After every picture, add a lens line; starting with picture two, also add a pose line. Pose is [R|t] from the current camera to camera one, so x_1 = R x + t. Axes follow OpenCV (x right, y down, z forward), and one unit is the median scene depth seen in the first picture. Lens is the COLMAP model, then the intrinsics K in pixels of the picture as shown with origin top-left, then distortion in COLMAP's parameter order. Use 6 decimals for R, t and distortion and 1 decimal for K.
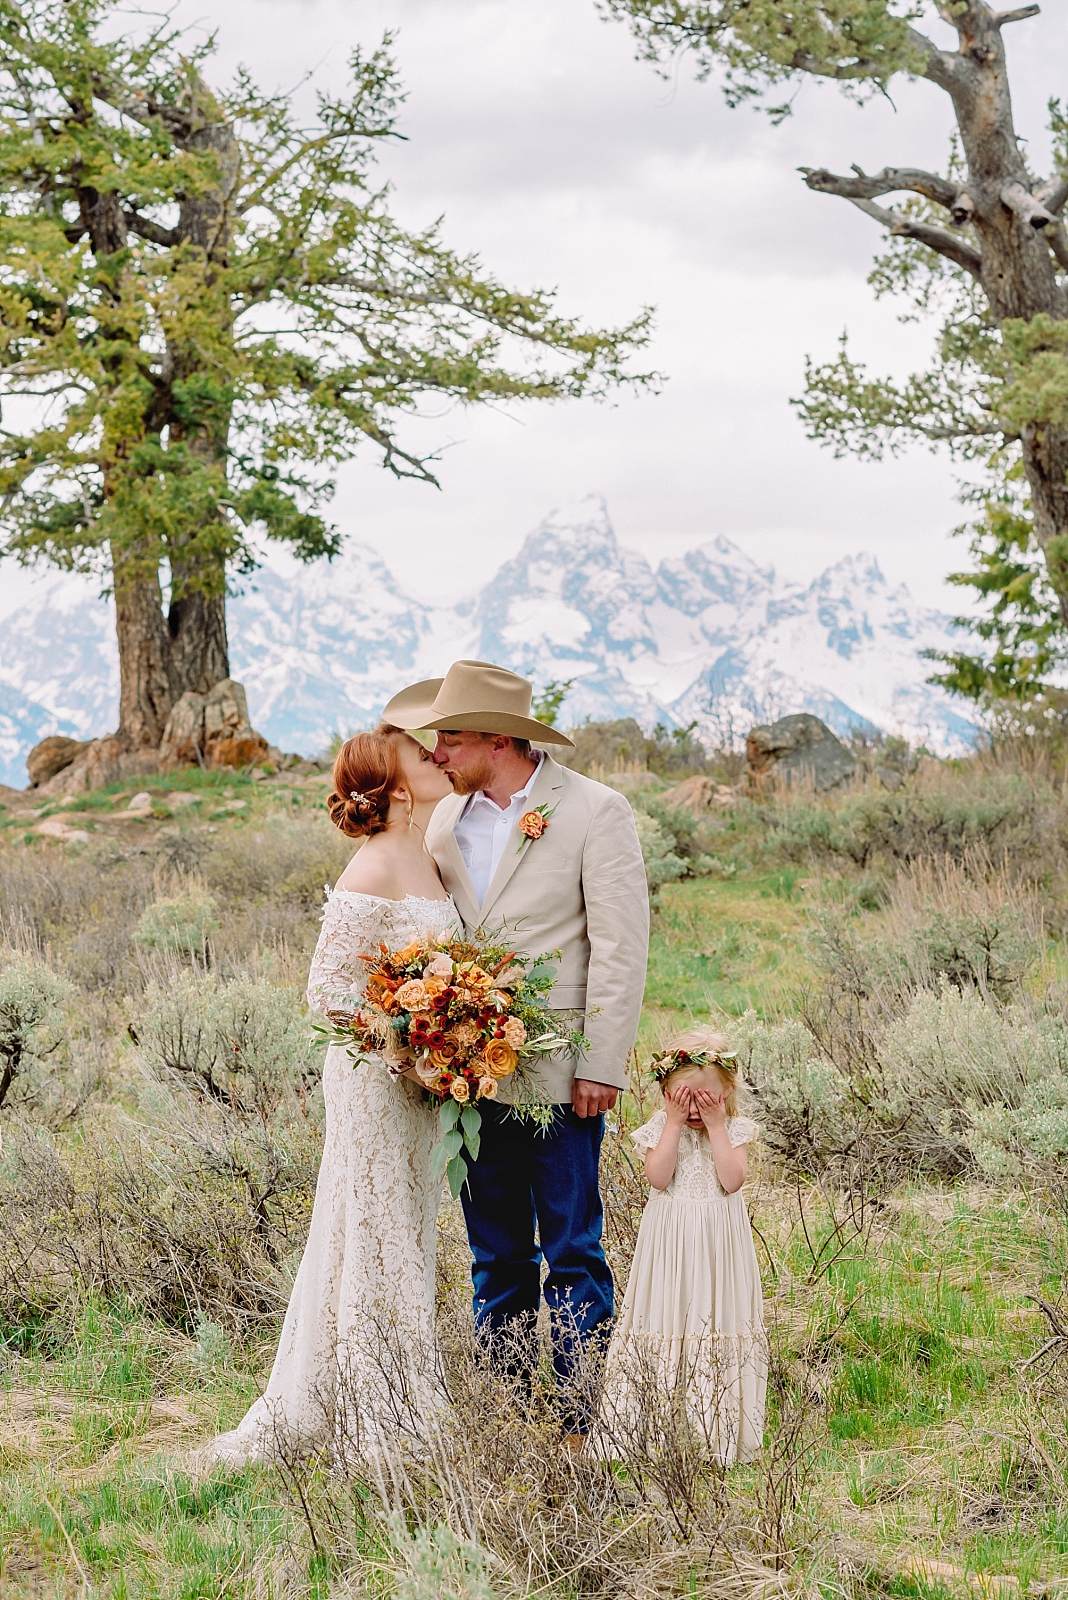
lens RADIAL K [[3749.8, 0, 534.0], [0, 3749.8, 800.0], [0, 0, 1]] dist [-0.112460, -0.425884]
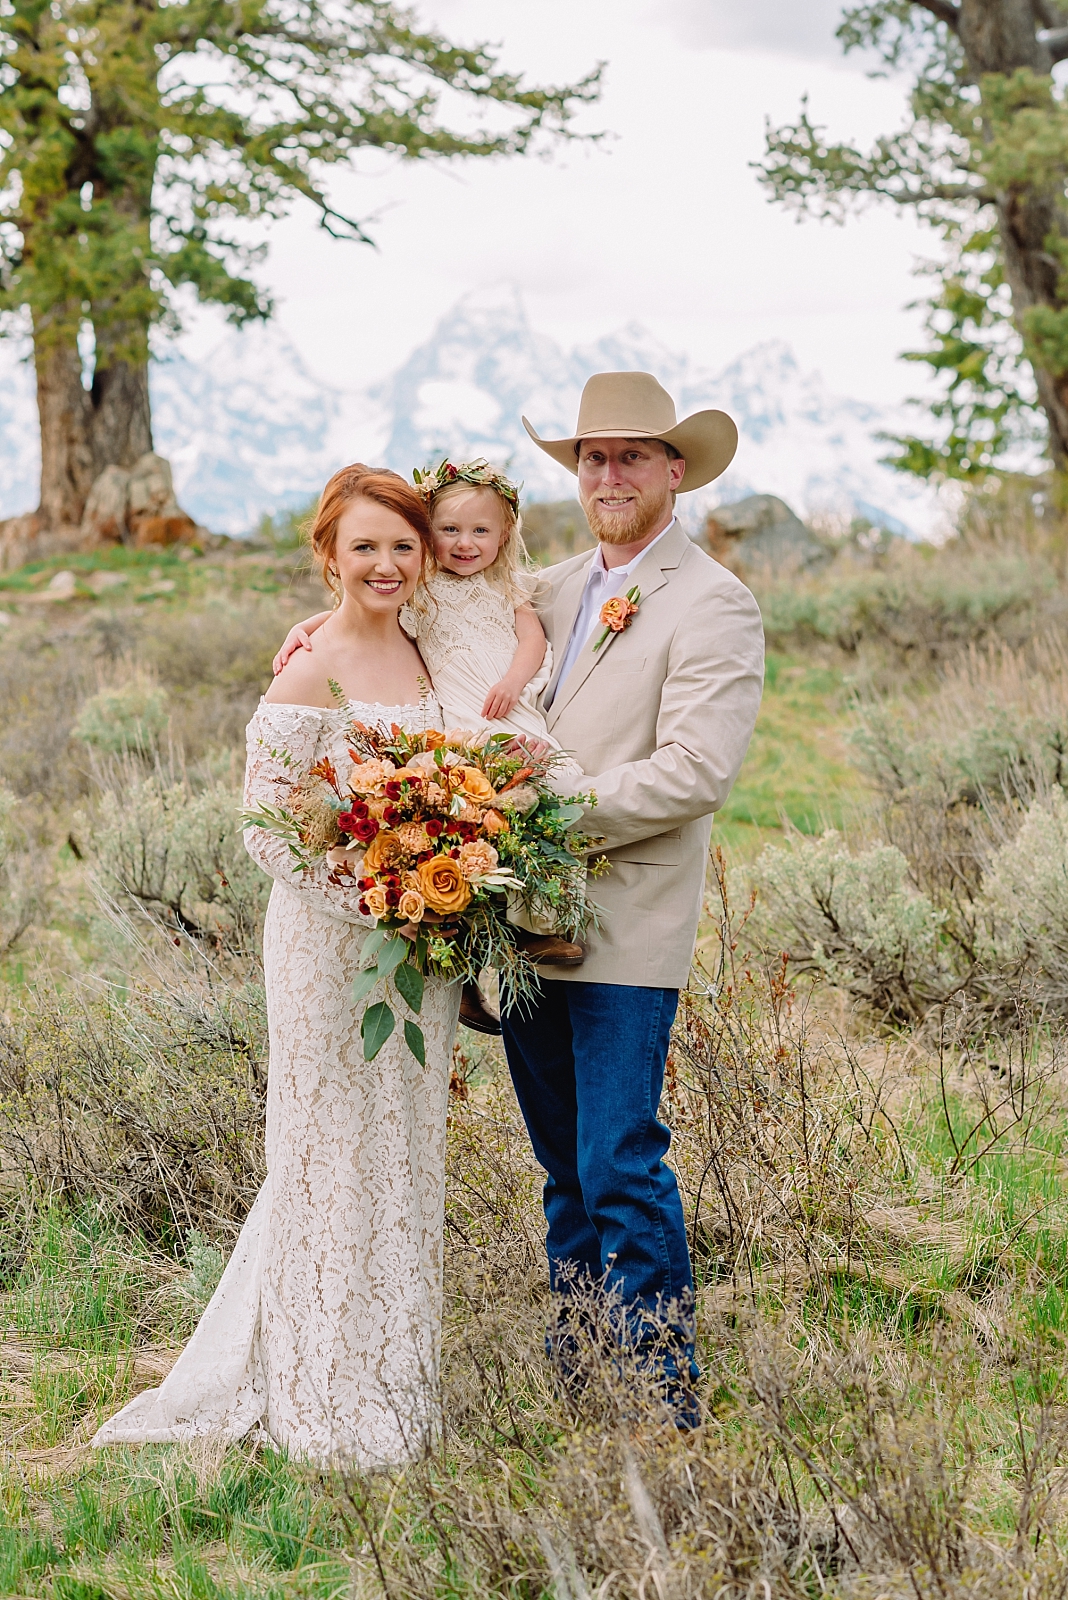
lens RADIAL K [[3749.8, 0, 534.0], [0, 3749.8, 800.0], [0, 0, 1]] dist [-0.112460, -0.425884]
pose [[0.999691, 0.003875, 0.024539, -0.008826], [-0.005268, 0.998362, 0.056971, 0.000740], [-0.024278, -0.057083, 0.998074, 0.053179]]
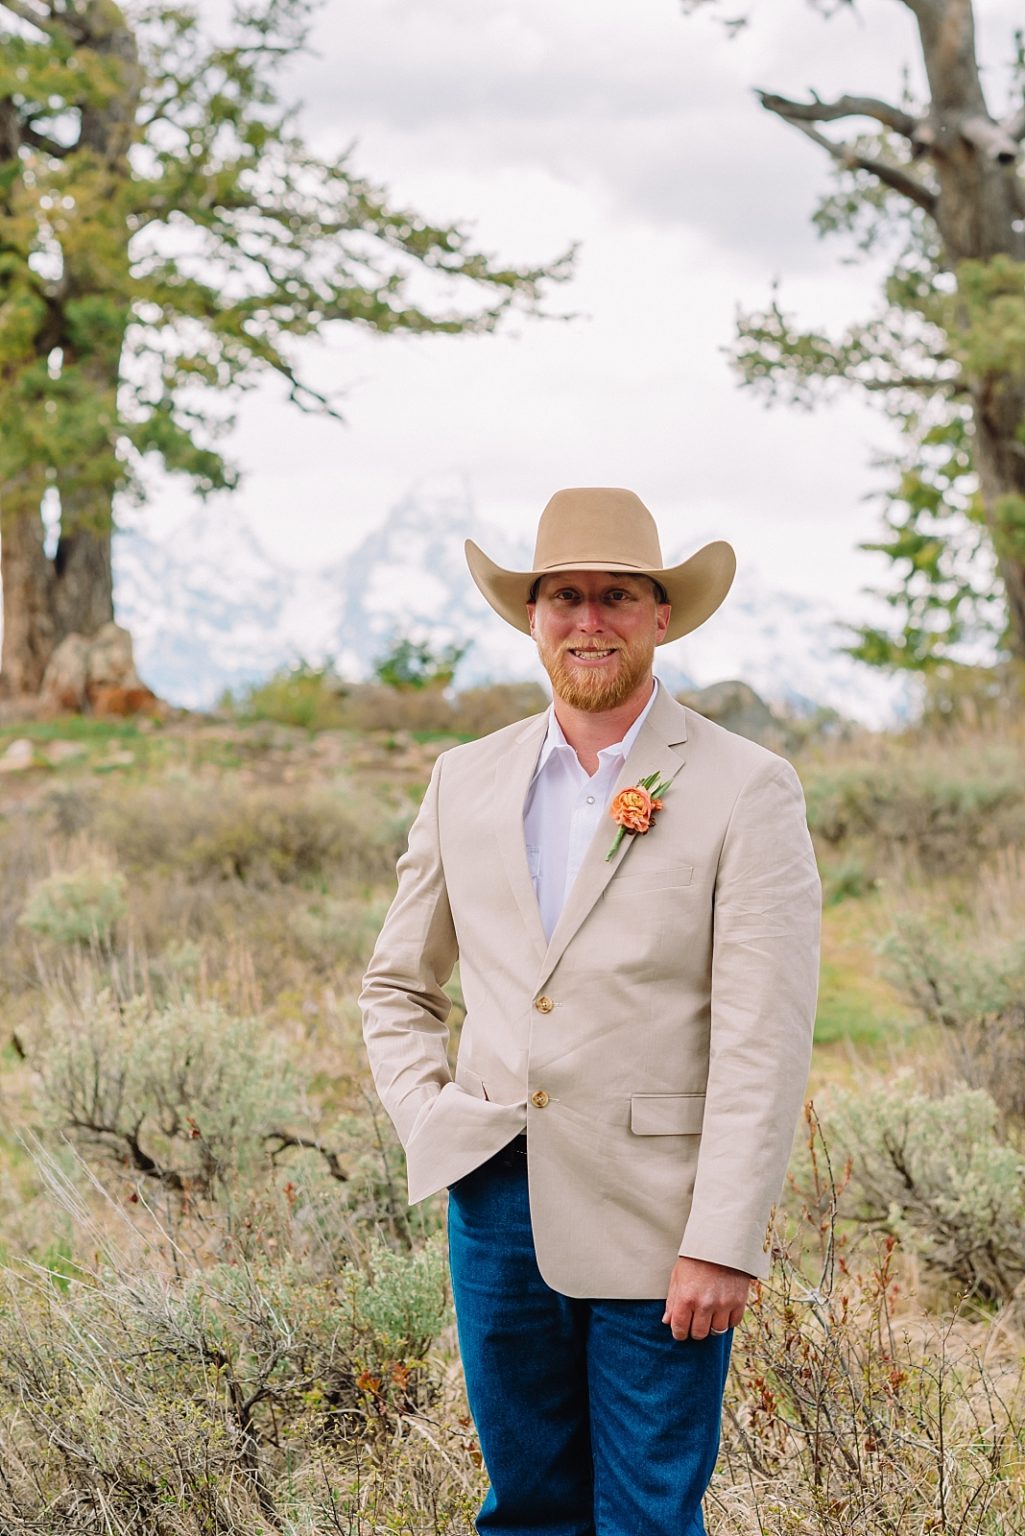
lens RADIAL K [[3599.8, 0, 512.5], [0, 3599.8, 768.0], [0, 0, 1]] dist [-0.112460, -0.425884]
pose [[0.998998, 0.028279, 0.034703, -0.012860], [-0.028325, 0.999598, 0.000844, 0.000274], [-0.034665, -0.001827, 0.999397, 0.100586]]
